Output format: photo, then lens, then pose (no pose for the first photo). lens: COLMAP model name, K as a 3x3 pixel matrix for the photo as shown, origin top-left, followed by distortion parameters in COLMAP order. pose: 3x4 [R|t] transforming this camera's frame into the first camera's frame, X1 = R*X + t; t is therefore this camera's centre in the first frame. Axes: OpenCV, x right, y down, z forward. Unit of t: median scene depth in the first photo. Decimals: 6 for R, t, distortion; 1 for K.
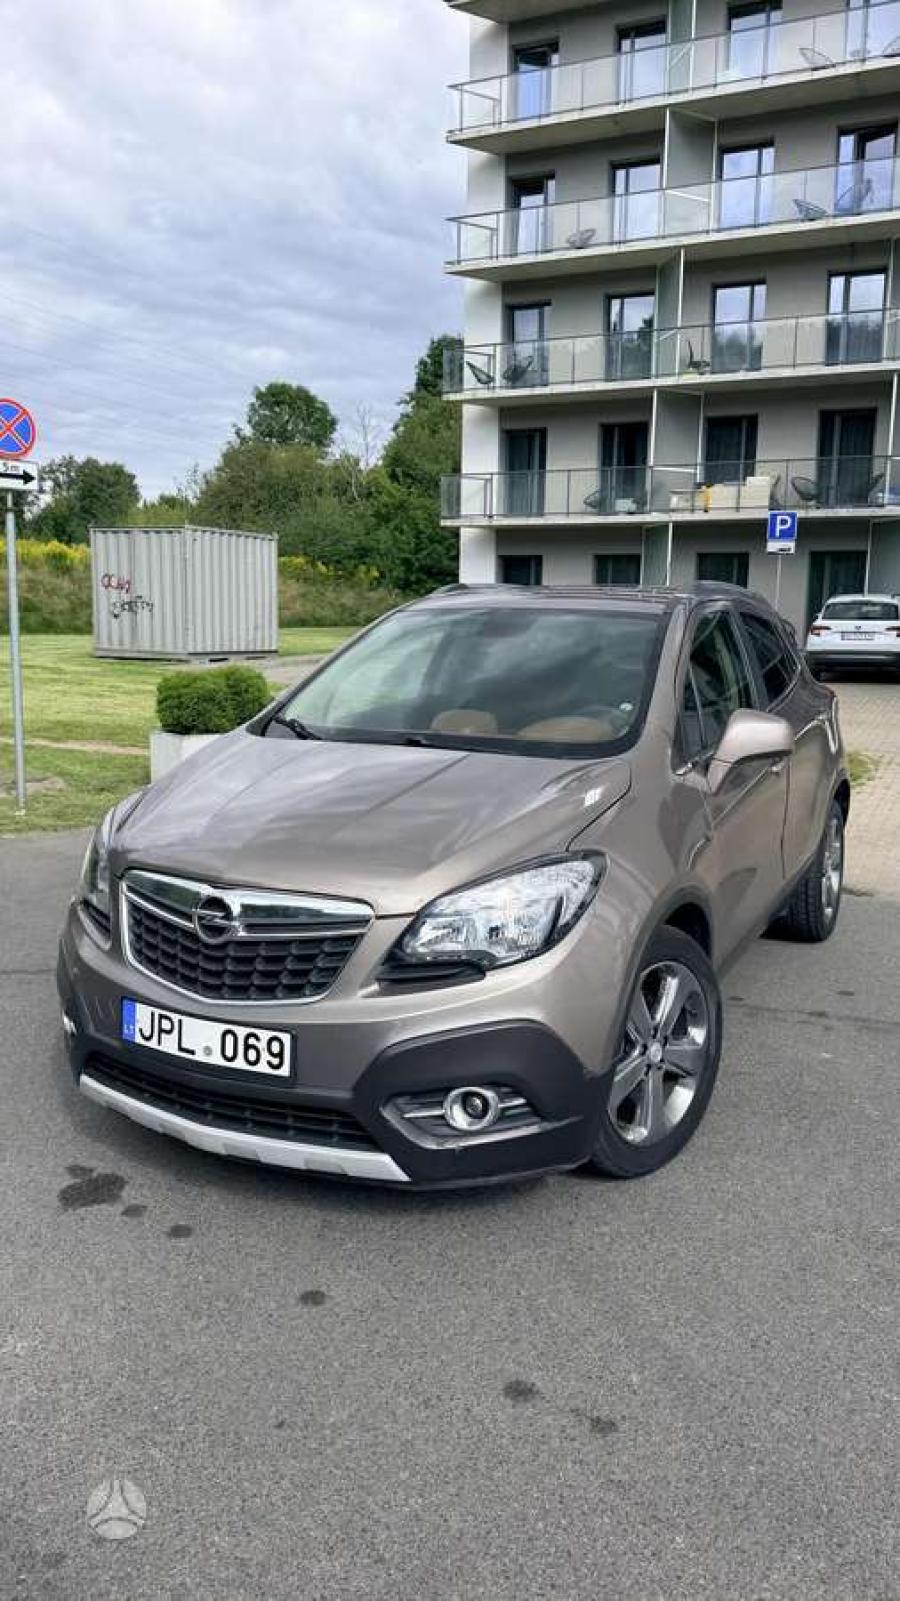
lens RADIAL K [[1124.1, 0, 464.9], [0, 1124.1, 780.8], [0, 0, 1]] dist [0.083988, -0.128686]
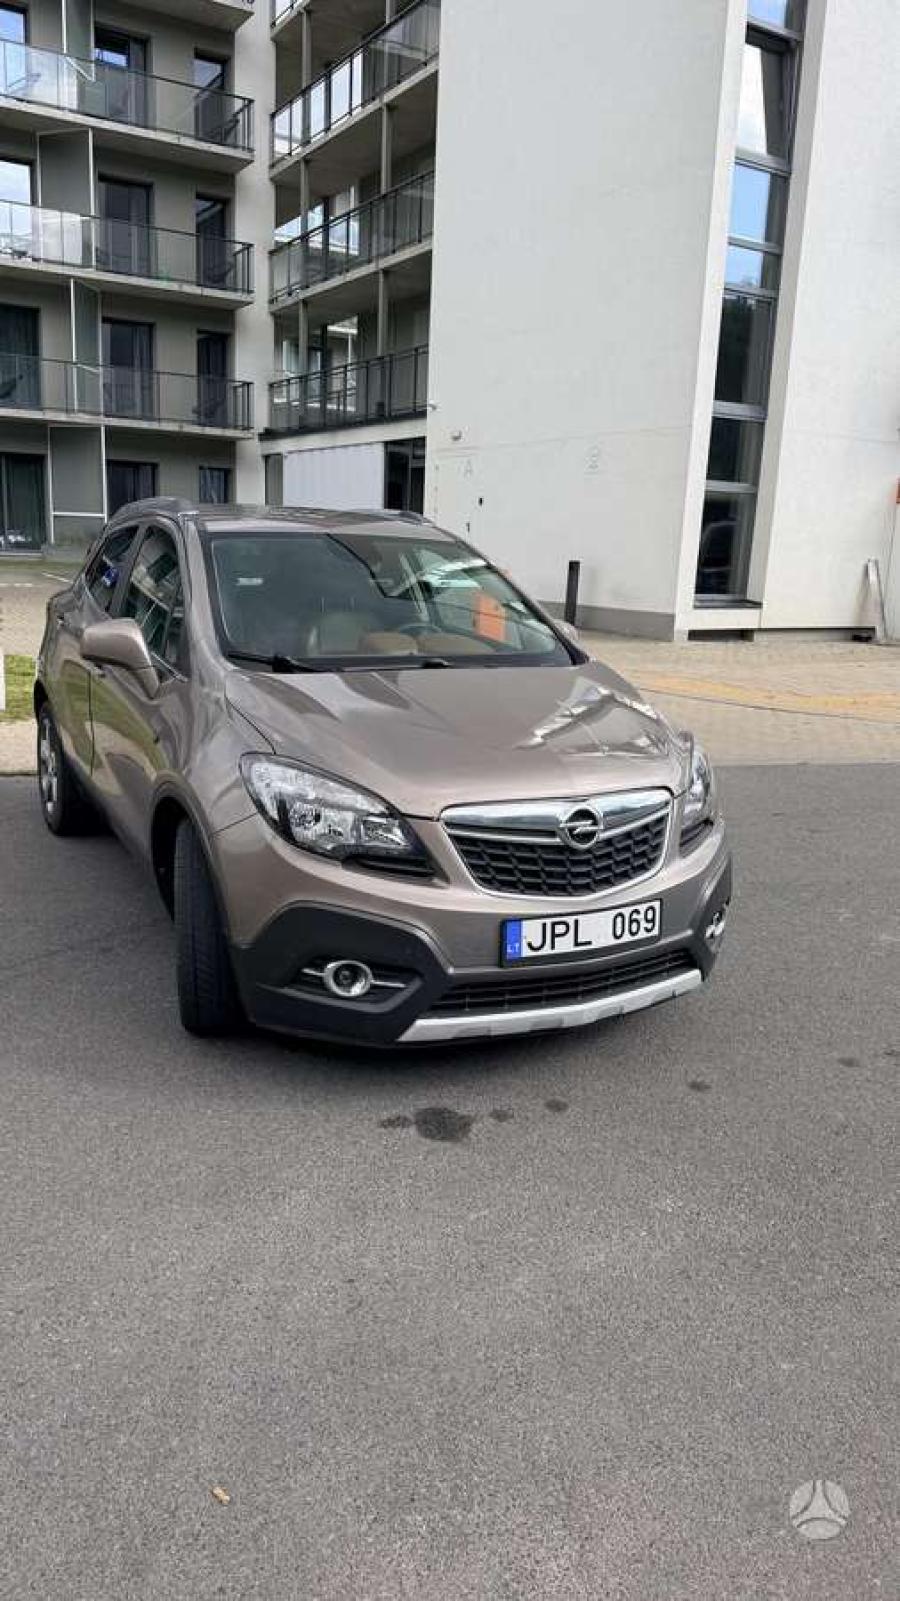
lens RADIAL K [[1136.1, 0, 443.8], [0, 1136.1, 804.0], [0, 0, 1]] dist [0.035416, -0.049689]
pose [[0.576844, -0.180722, 0.796612, -0.928703], [0.093510, 0.983418, 0.155389, -0.071239], [-0.811484, -0.015144, 0.584178, 0.337484]]
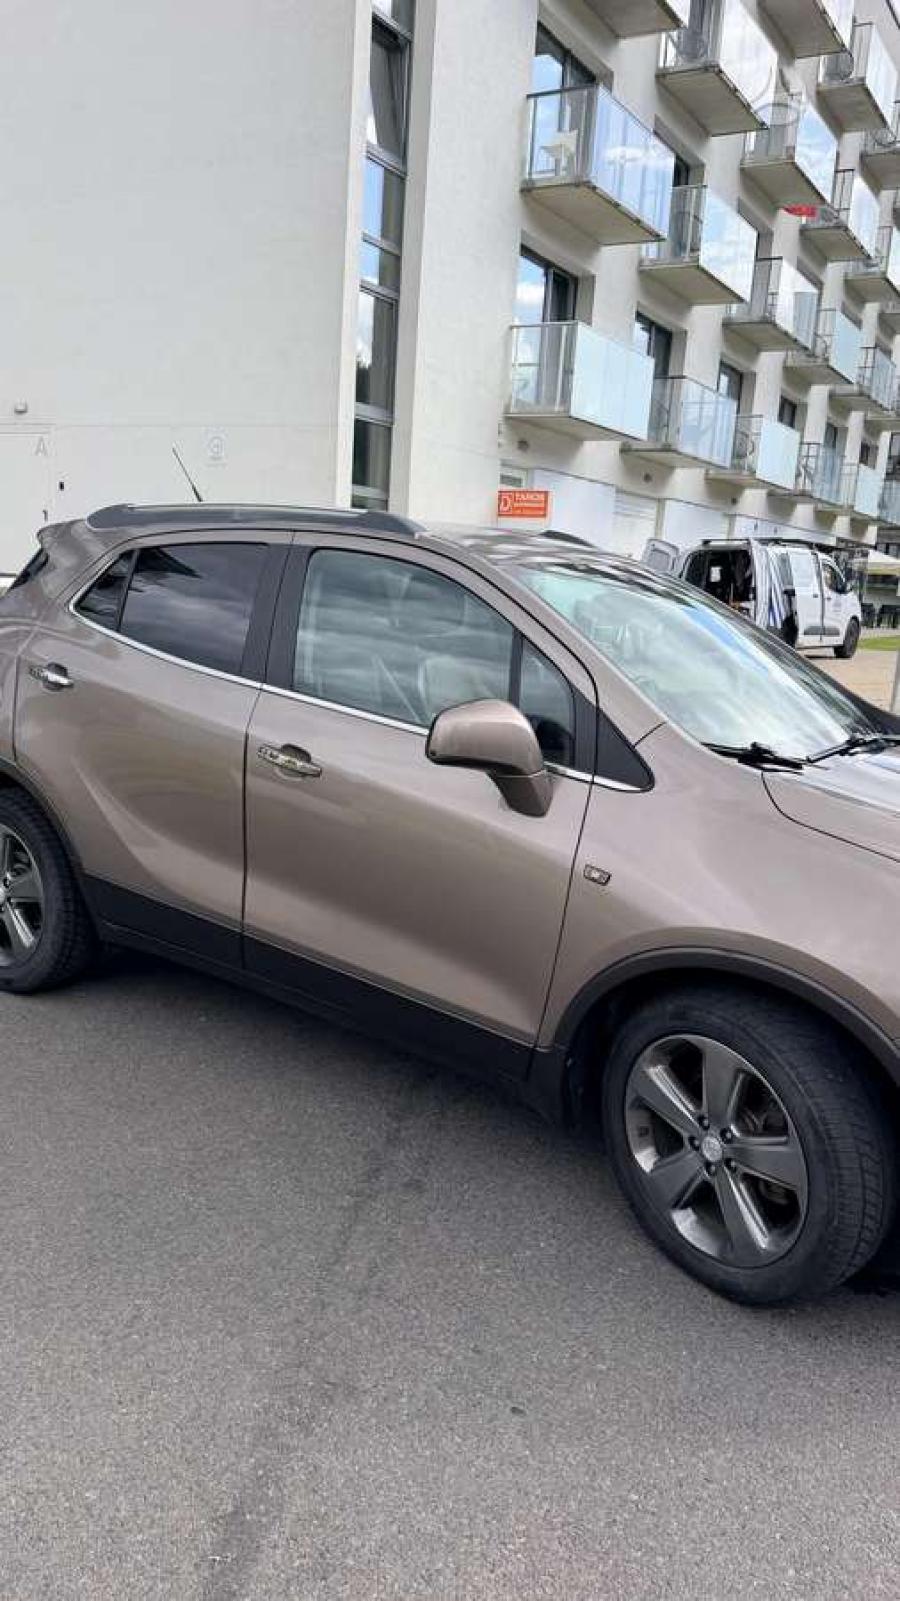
lens RADIAL K [[1120.4, 0, 449.0], [0, 1120.4, 813.7], [0, 0, 1]] dist [0.061694, -0.088223]
pose [[0.120567, -0.223197, 0.967288, -0.907482], [0.077641, 0.973532, 0.214960, -0.187366], [-0.989664, 0.049184, 0.134705, 1.171441]]
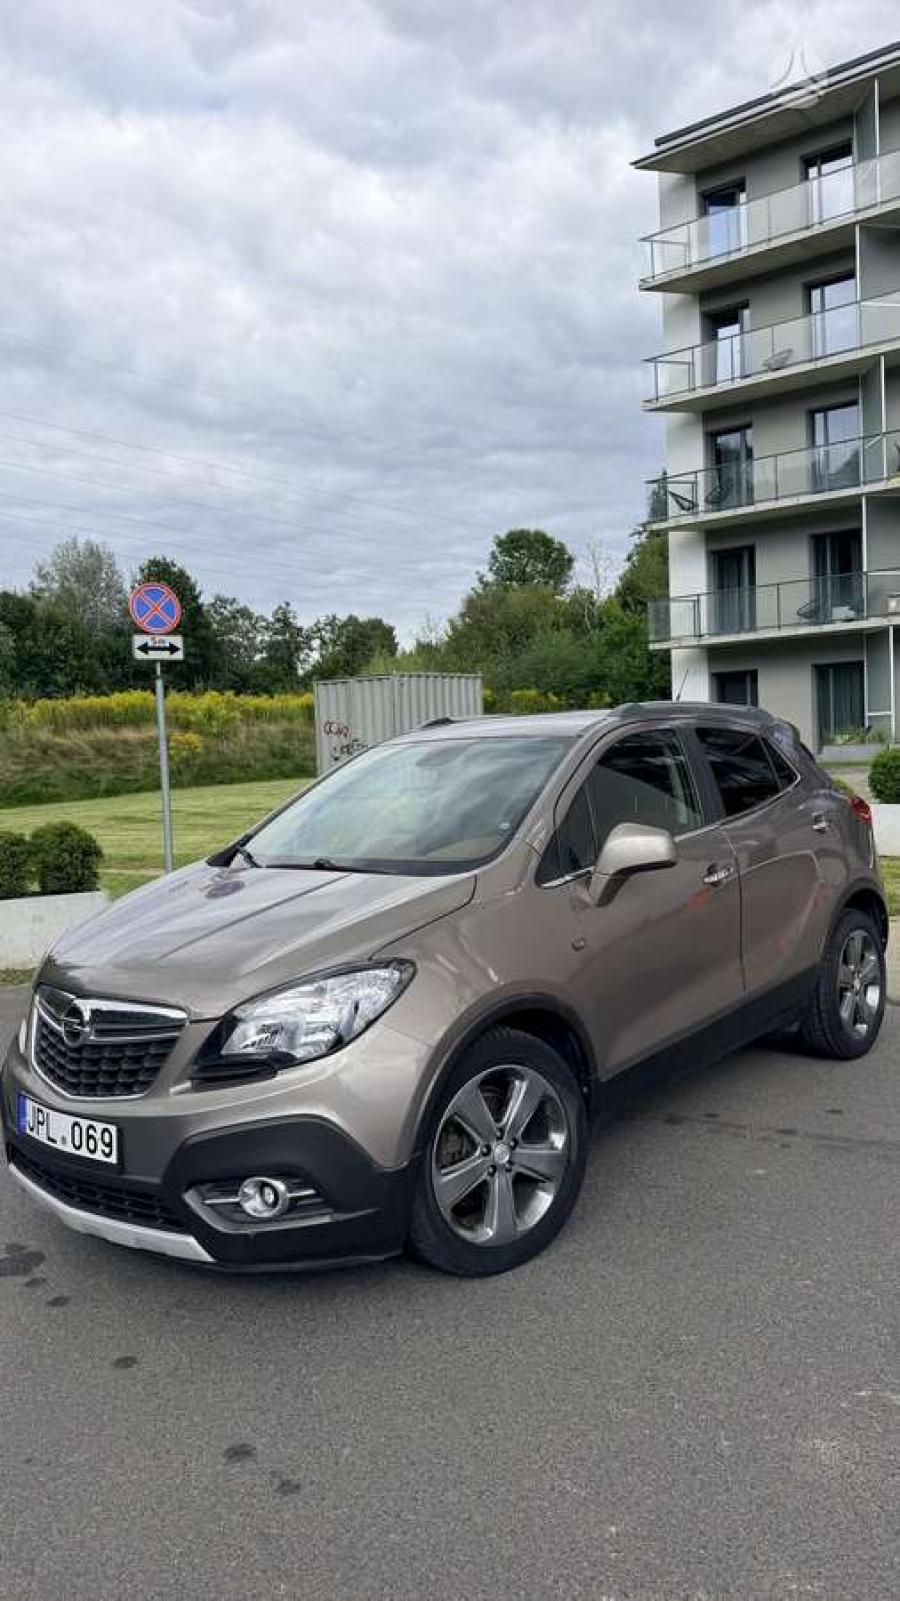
lens RADIAL K [[1114.8, 0, 447.3], [0, 1114.8, 802.8], [0, 0, 1]] dist [0.083947, -0.145145]
pose [[0.970140, -0.051348, -0.237047, 0.336615], [0.029337, 0.995000, -0.095465, 0.011827], [0.240764, 0.085660, 0.966796, -0.040076]]
